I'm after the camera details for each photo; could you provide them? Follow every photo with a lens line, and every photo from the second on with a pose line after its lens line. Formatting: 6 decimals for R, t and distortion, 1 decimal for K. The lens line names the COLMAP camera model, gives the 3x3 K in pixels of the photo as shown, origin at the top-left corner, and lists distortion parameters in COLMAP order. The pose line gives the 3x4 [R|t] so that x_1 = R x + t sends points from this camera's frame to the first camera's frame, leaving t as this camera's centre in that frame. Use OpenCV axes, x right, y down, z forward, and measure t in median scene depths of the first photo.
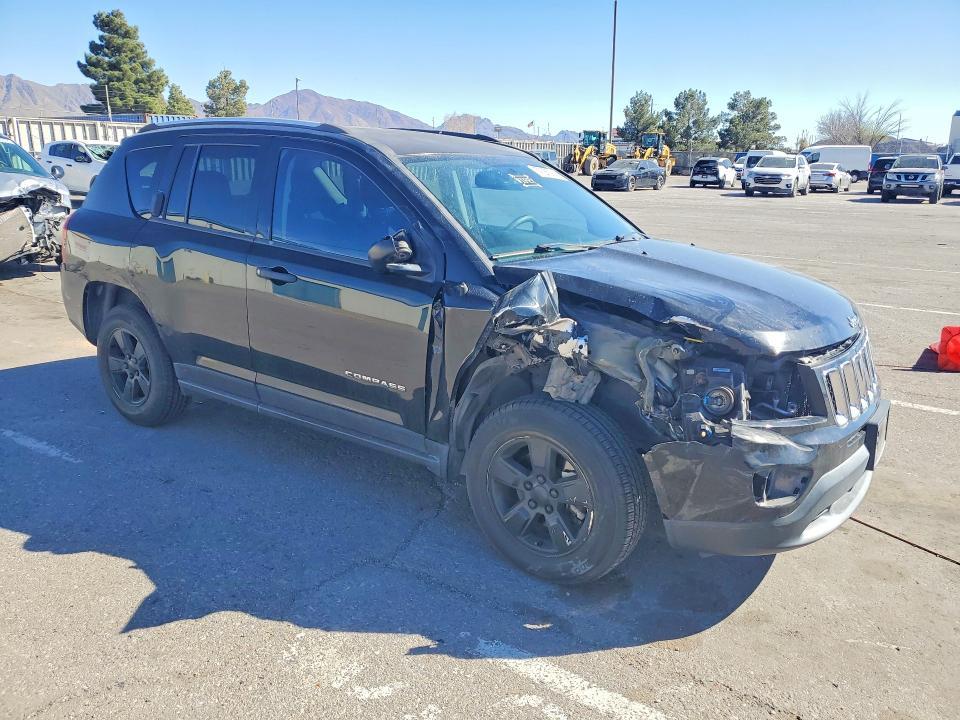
lens RADIAL K [[738.8, 0, 493.3], [0, 738.8, 358.4], [0, 0, 1]] dist [0.125328, -0.136400]
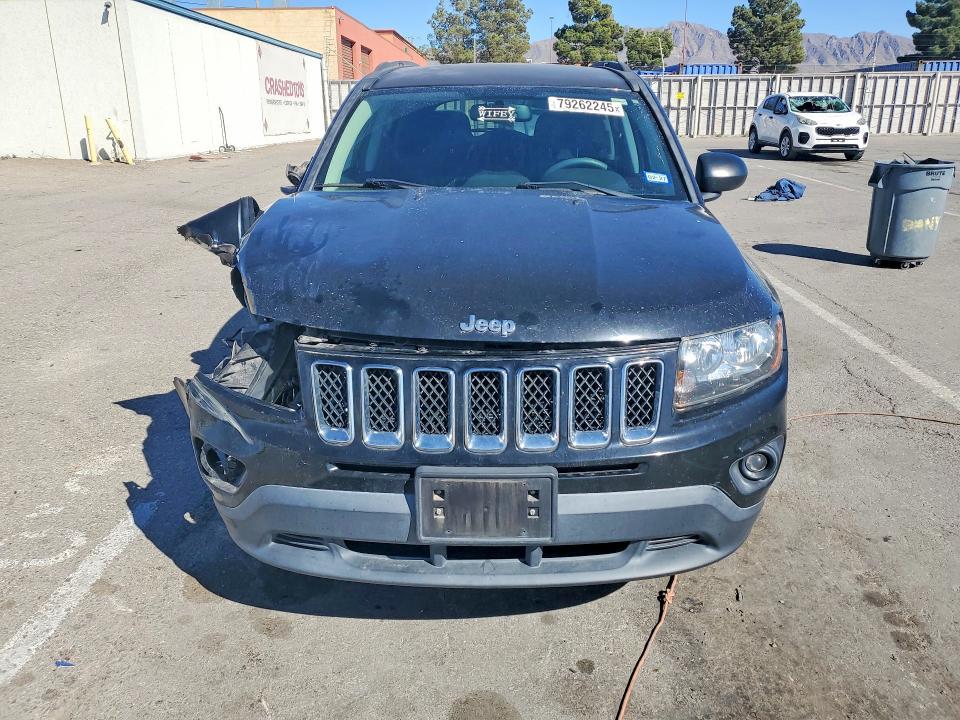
lens RADIAL K [[738.8, 0, 493.3], [0, 738.8, 358.4], [0, 0, 1]] dist [0.125328, -0.136400]
pose [[0.520268, 0.248839, -0.816946, 0.133605], [-0.204652, 0.965062, 0.163624, -0.016676], [0.829119, 0.082061, 0.553016, 0.086831]]
